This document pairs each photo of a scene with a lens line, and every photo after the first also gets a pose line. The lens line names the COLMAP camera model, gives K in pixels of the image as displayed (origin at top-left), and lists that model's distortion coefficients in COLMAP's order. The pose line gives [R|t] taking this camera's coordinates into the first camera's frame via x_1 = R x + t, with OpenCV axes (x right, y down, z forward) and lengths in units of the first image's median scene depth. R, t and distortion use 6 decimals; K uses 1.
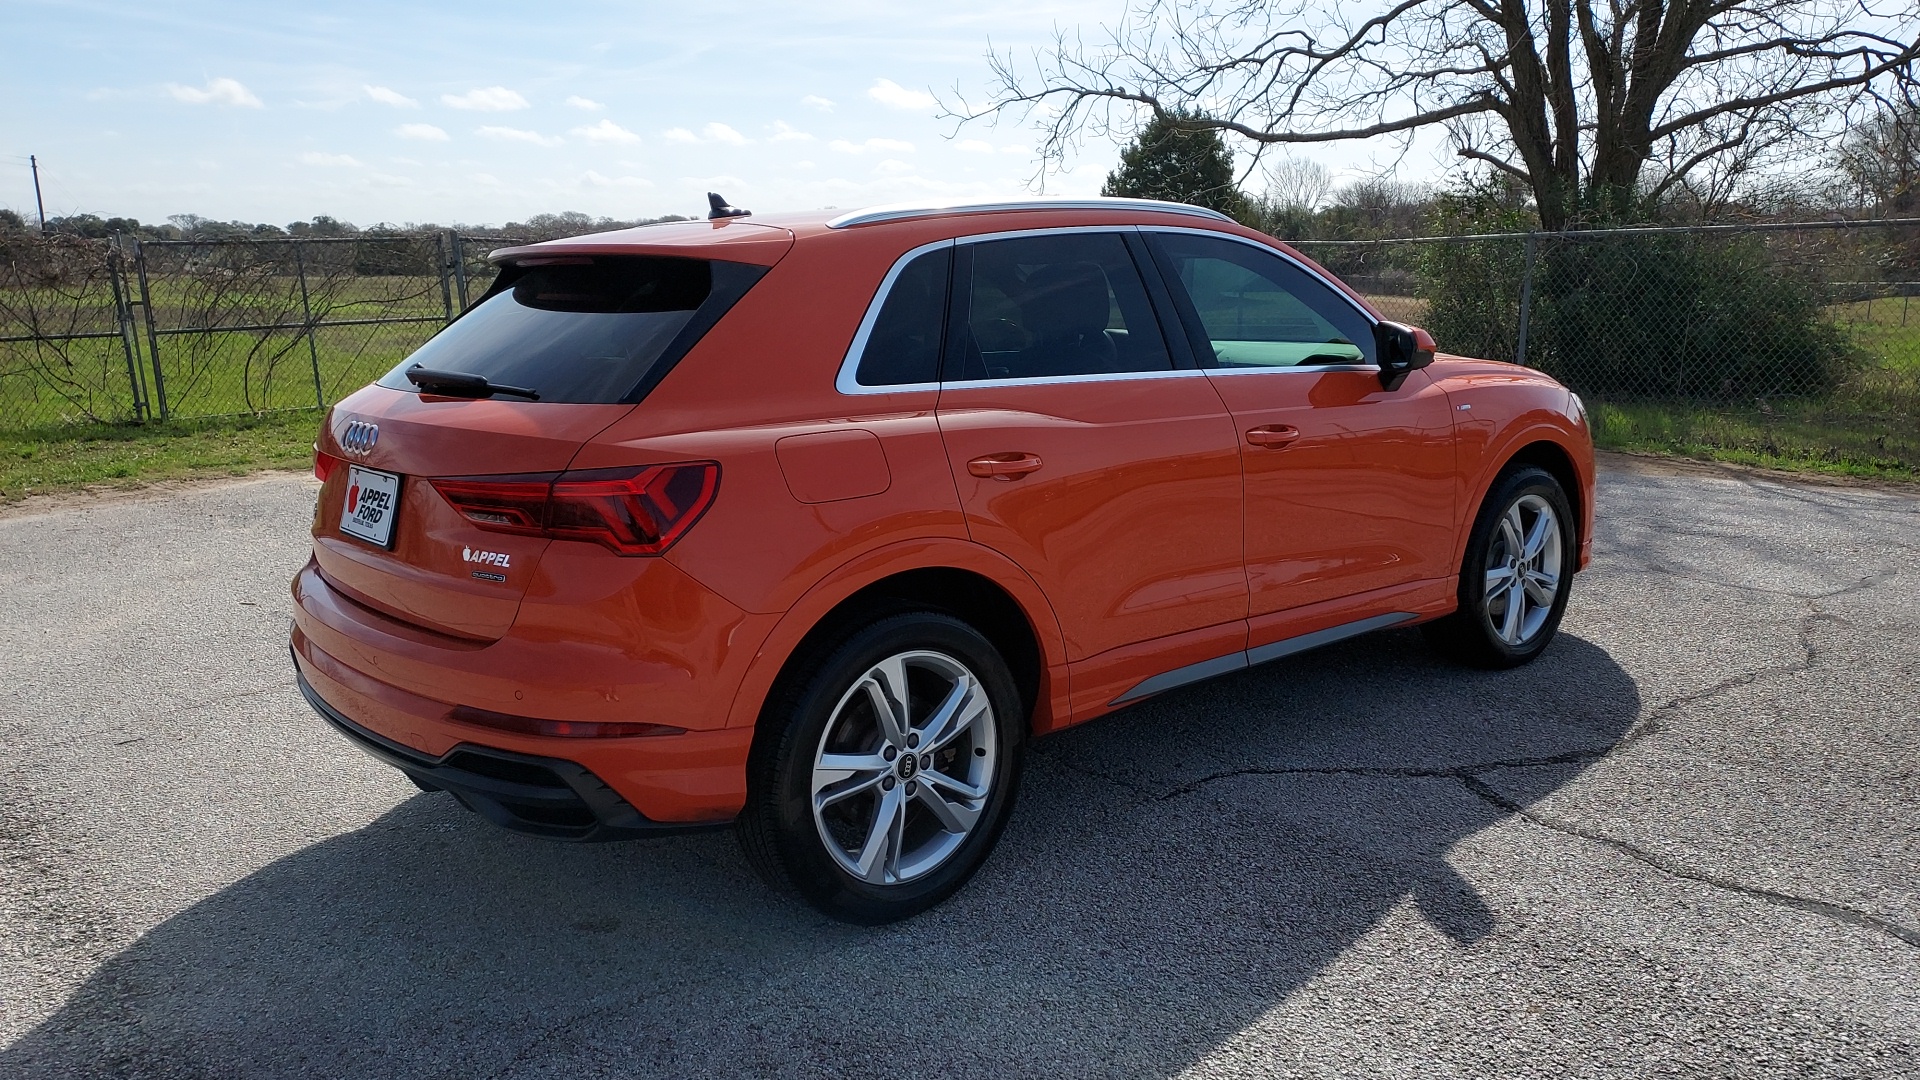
lens RADIAL K [[1441.6, 0, 956.5], [0, 1441.6, 538.9], [0, 0, 1]] dist [0.029889, -0.023114]
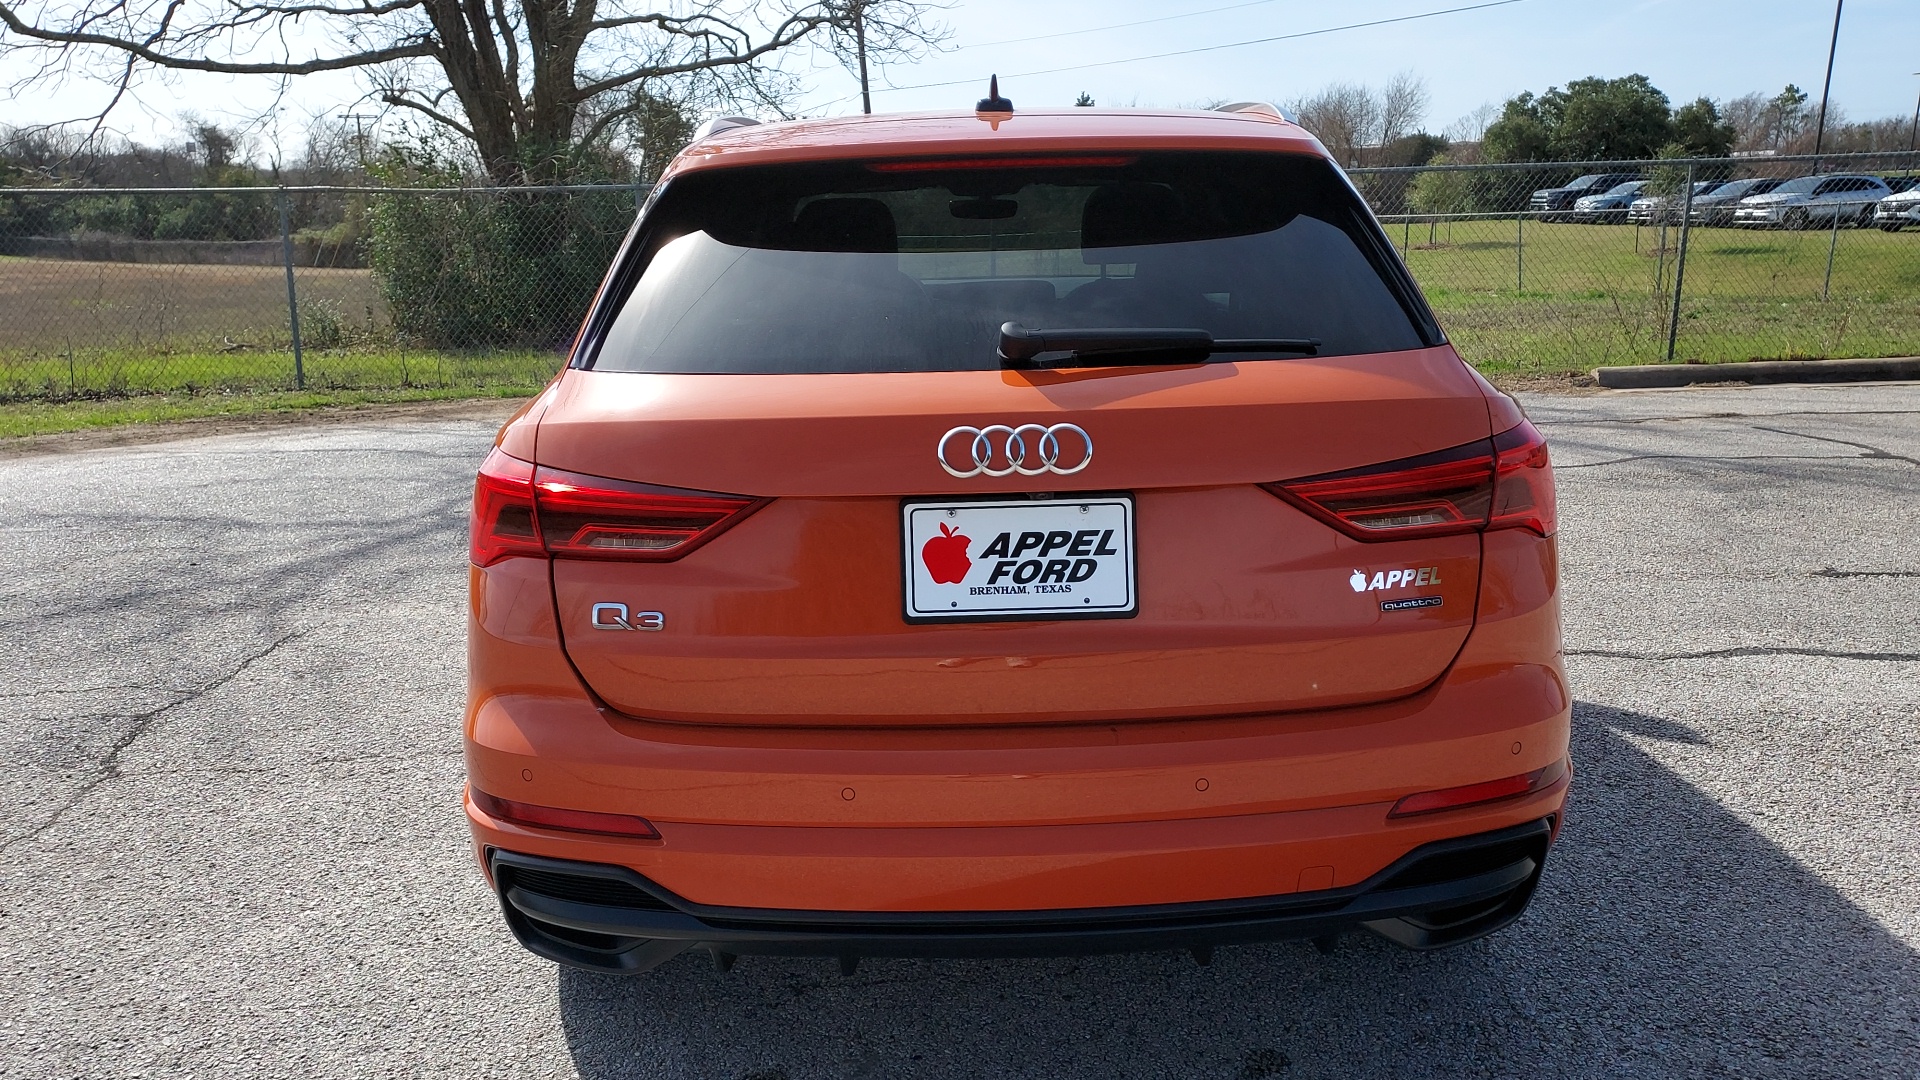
lens RADIAL K [[1441.6, 0, 958.6], [0, 1441.6, 534.5], [0, 0, 1]] dist [0.029889, -0.023114]
pose [[0.635099, -0.166002, 0.754382, -0.181410], [0.150718, 0.984494, 0.089752, -0.018887], [-0.757584, 0.056698, 0.650271, 0.131533]]
